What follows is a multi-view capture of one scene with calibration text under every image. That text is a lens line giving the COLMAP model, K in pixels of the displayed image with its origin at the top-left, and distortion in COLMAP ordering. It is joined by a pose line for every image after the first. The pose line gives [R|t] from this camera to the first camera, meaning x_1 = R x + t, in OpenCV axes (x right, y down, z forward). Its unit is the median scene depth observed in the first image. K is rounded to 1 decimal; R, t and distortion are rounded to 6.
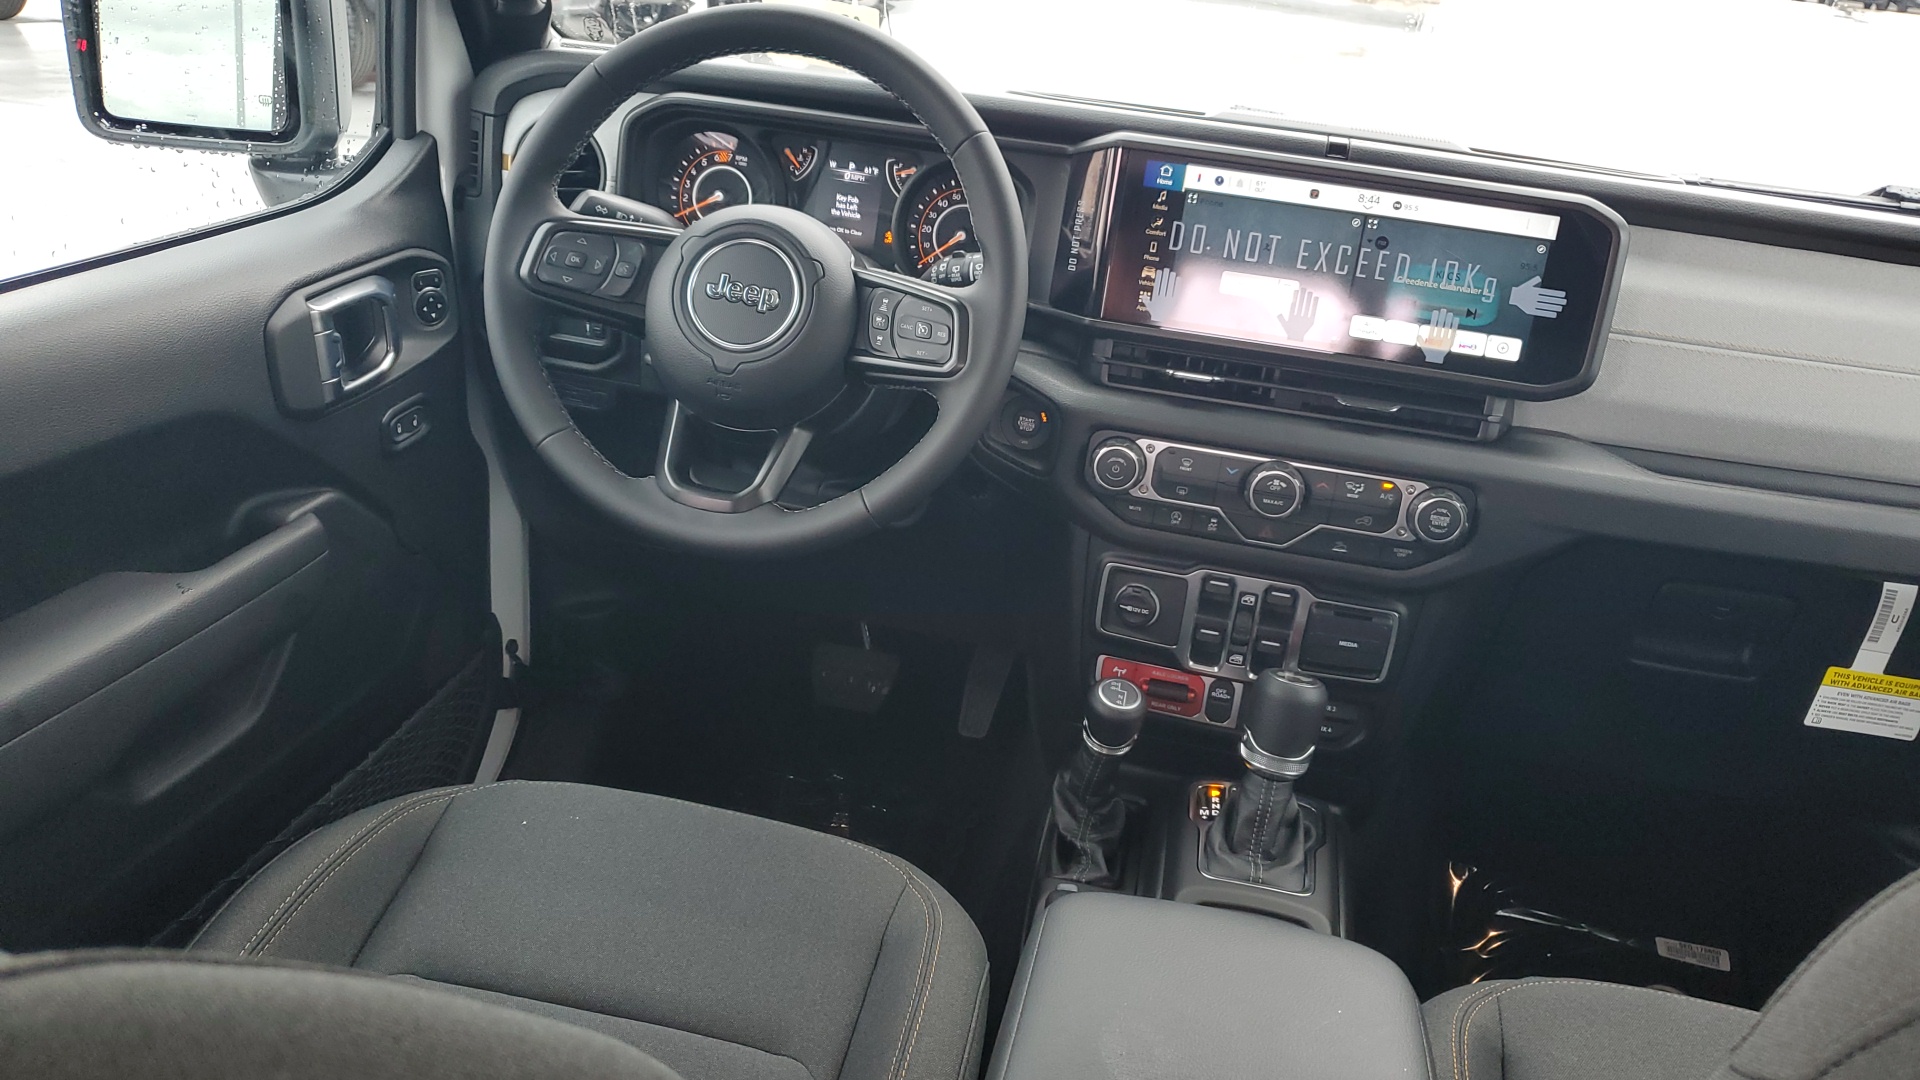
lens RADIAL K [[1470.9, 0, 959.7], [0, 1470.9, 679.5], [0, 0, 1]] dist [0.071183, -0.000763]
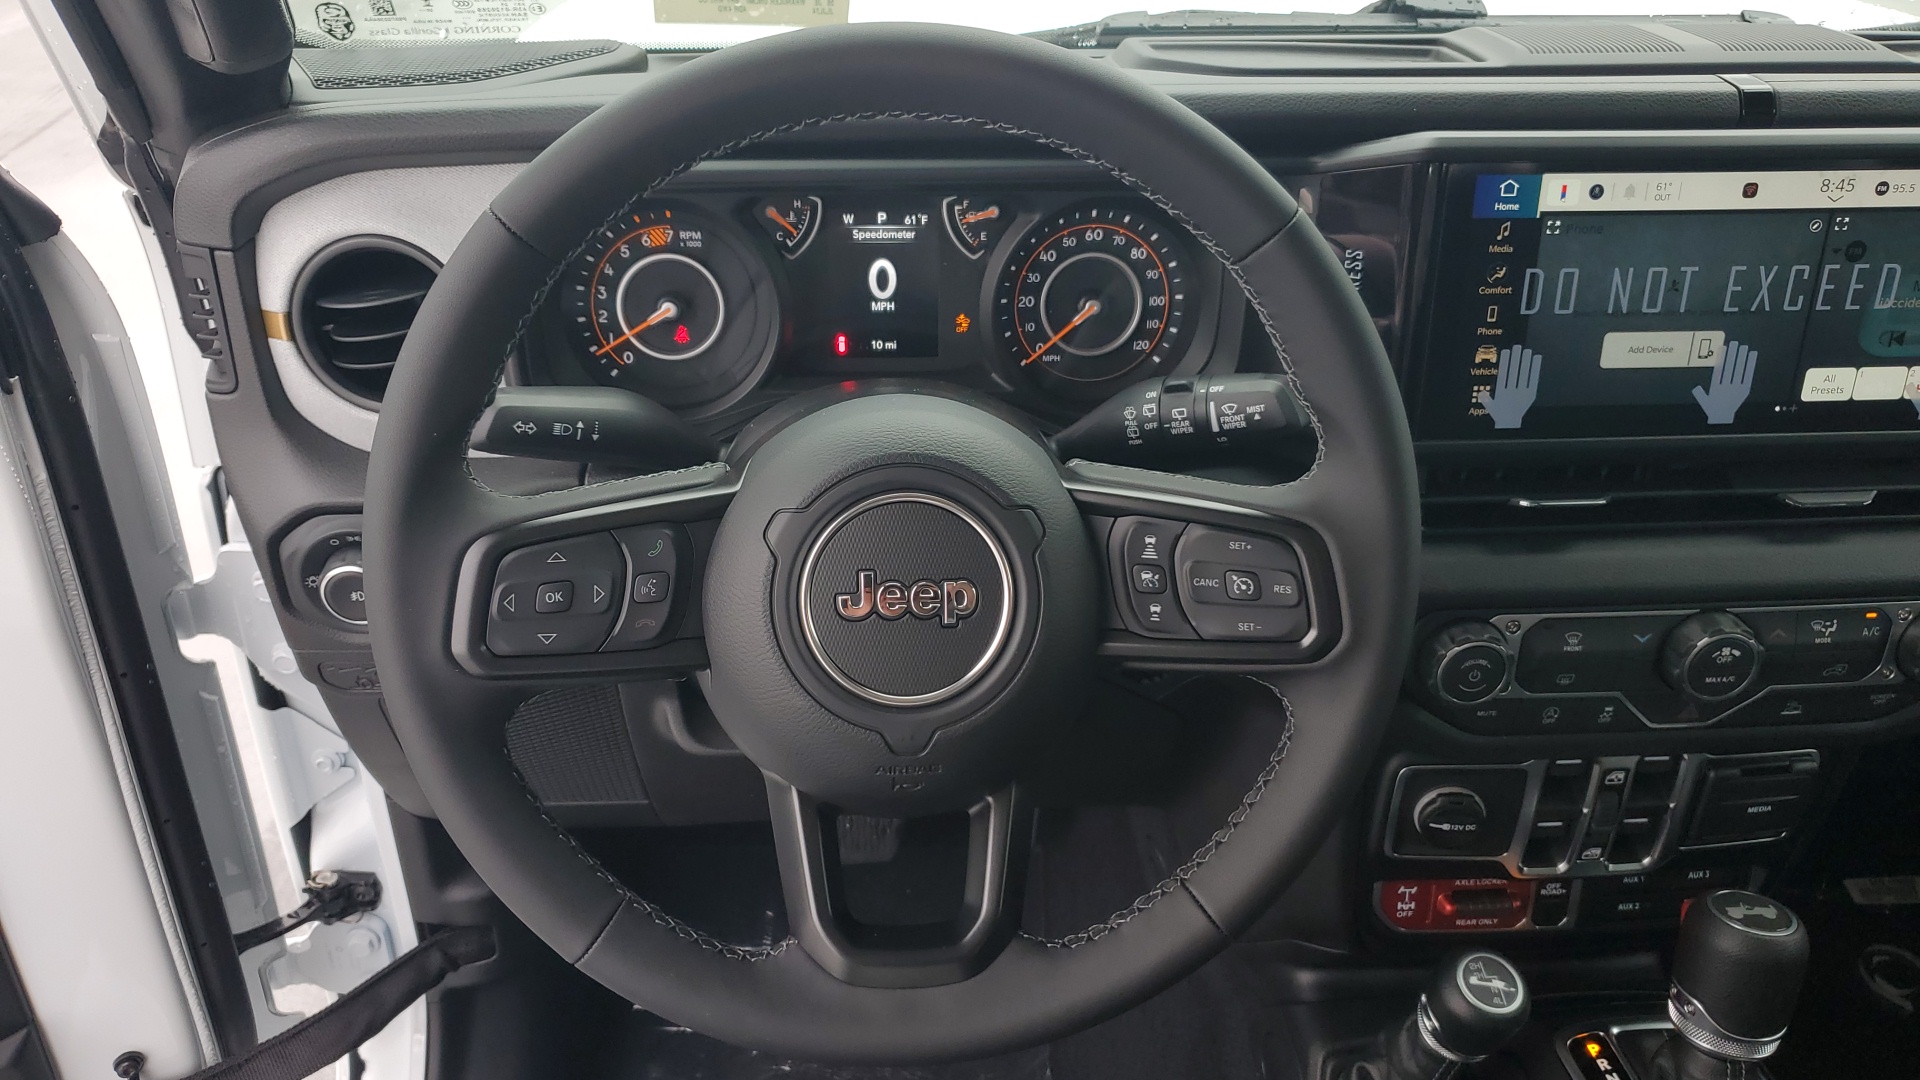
lens RADIAL K [[1449.8, 0, 963.8], [0, 1449.8, 587.4], [0, 0, 1]] dist [0.021630, 0.008874]
pose [[0.956679, -0.220006, 0.190688, -0.206059], [0.200068, 0.972602, 0.118397, -0.296393], [-0.211512, -0.075117, 0.974485, 0.469340]]
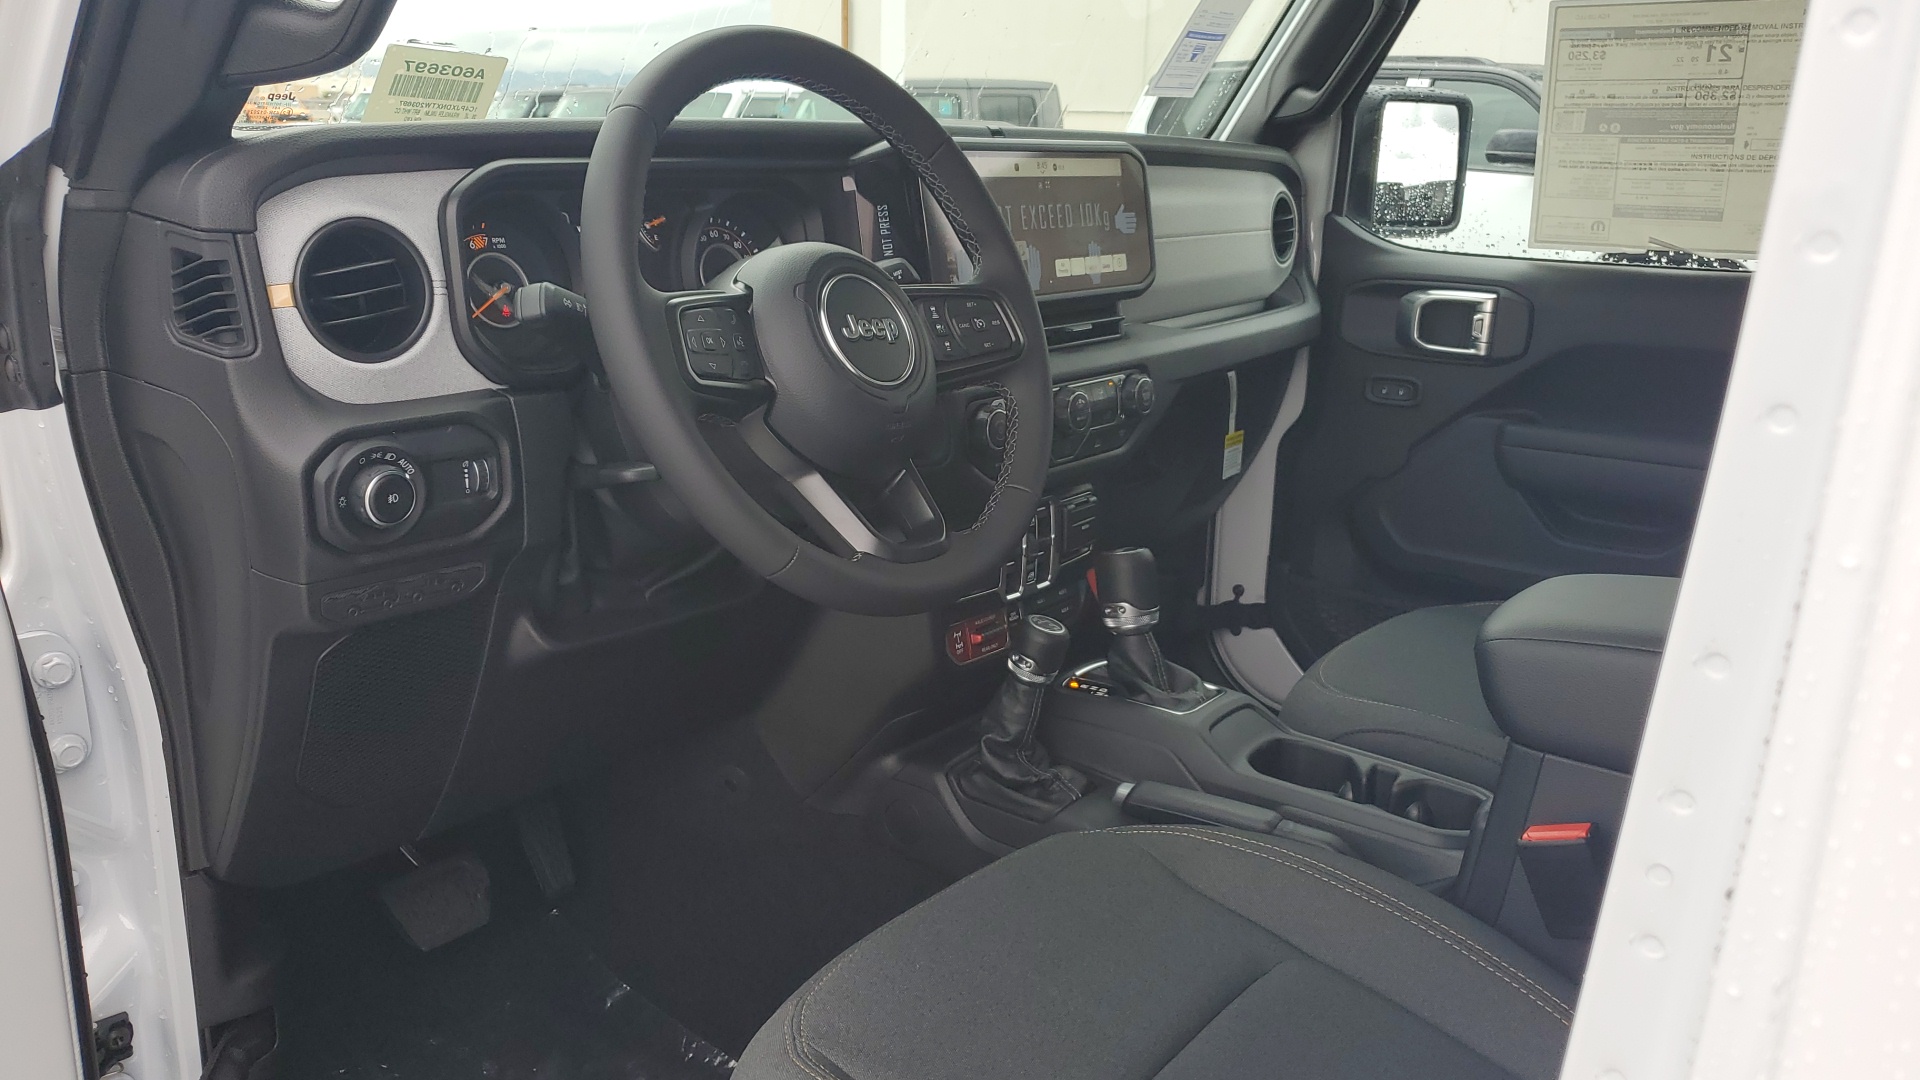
lens RADIAL K [[1449.8, 0, 963.8], [0, 1449.8, 587.4], [0, 0, 1]] dist [0.021630, 0.008874]
pose [[0.437717, -0.346131, 0.829818, -0.854717], [0.454508, 0.881506, 0.127945, -0.191747], [-0.775775, 0.321155, 0.543169, 0.488479]]
